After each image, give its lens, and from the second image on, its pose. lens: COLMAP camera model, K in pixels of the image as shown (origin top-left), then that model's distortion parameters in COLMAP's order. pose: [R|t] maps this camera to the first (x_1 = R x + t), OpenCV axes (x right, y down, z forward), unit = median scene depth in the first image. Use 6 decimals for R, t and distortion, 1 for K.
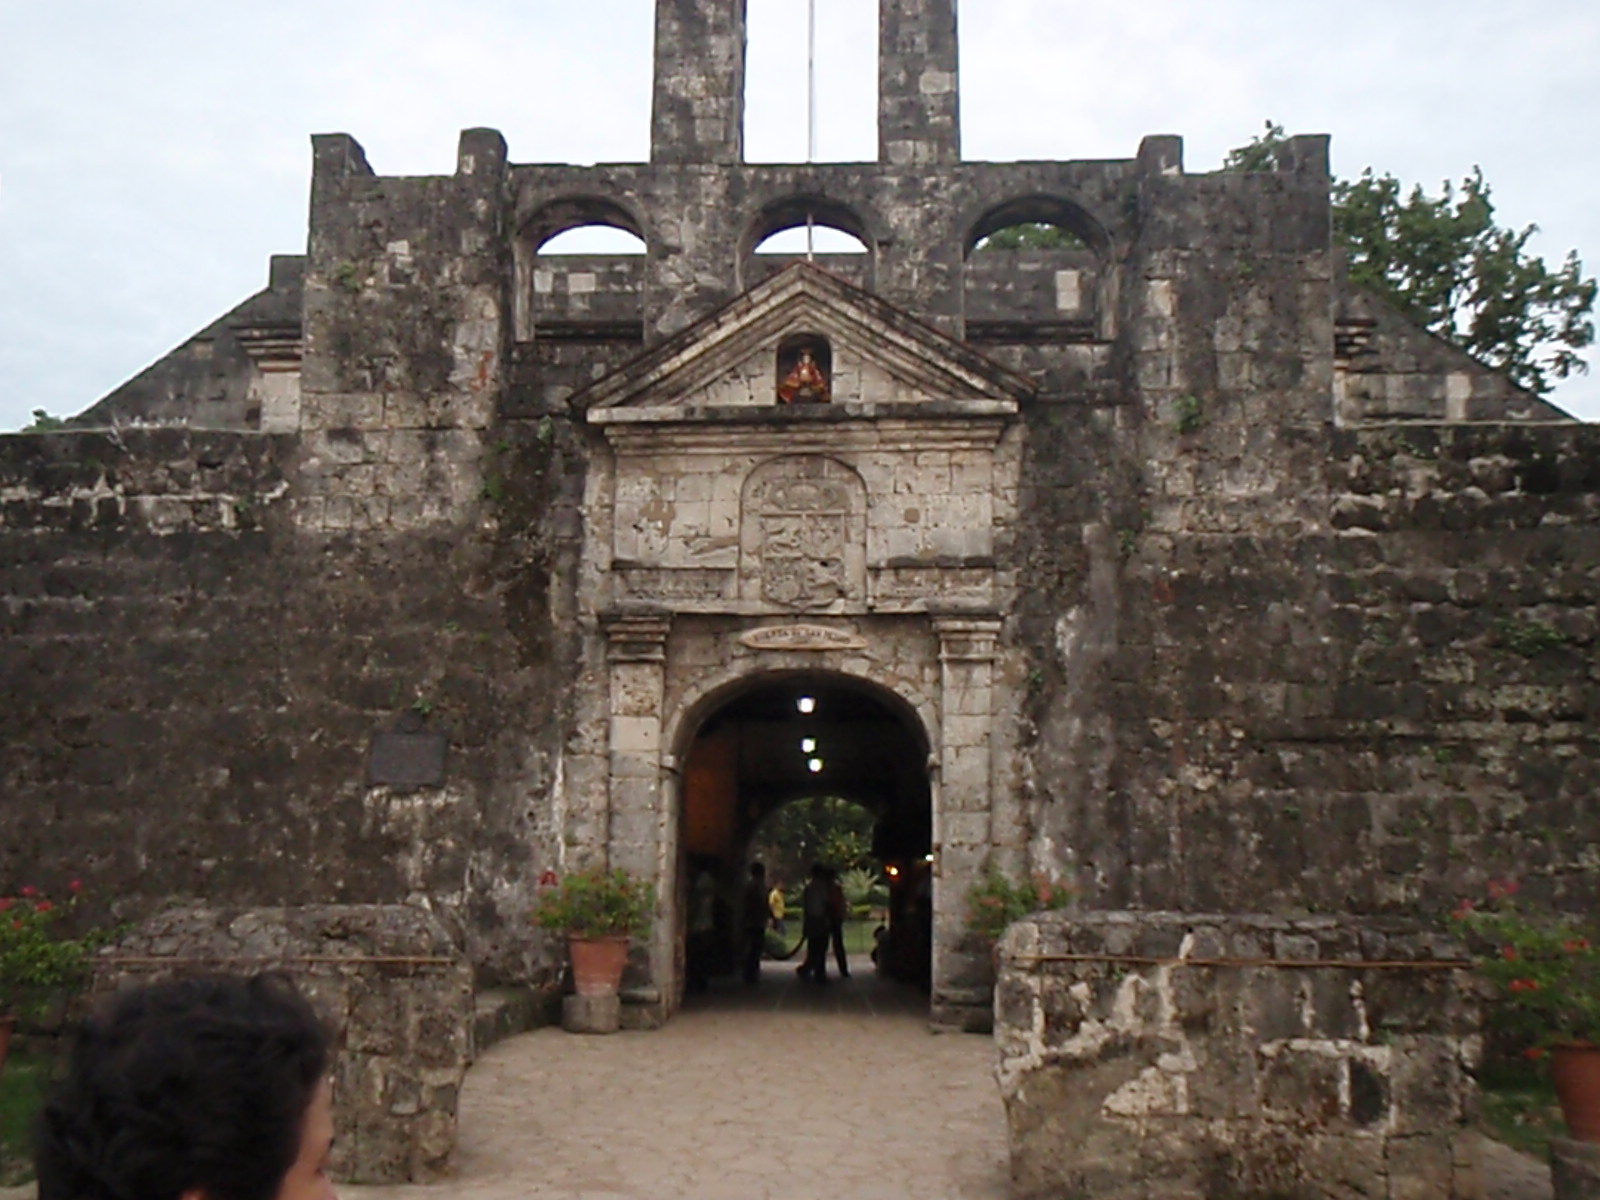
lens RADIAL K [[1862.7, 0, 811.1], [0, 1862.7, 592.2], [0, 0, 1]] dist [0.036508, -0.002584]
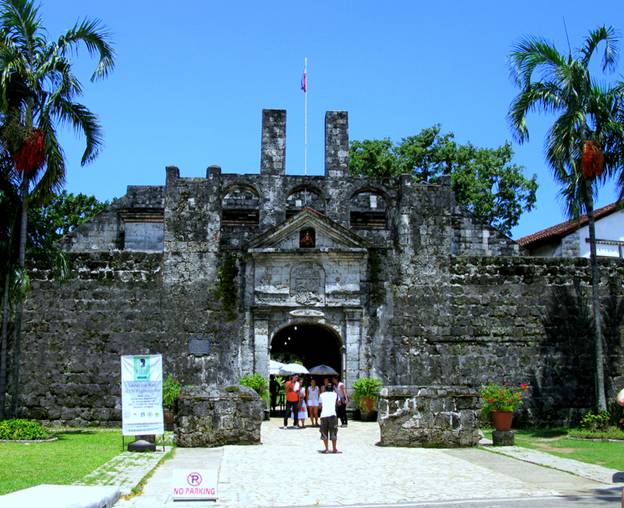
lens RADIAL K [[823.5, 0, 312.0], [0, 823.5, 254.0], [0, 0, 1]] dist [-0.171594, -0.006924]
pose [[0.994203, 0.011234, 0.106929, -0.166679], [-0.011041, 0.999936, -0.002392, -0.085918], [-0.106949, 0.001198, 0.994264, -0.579733]]
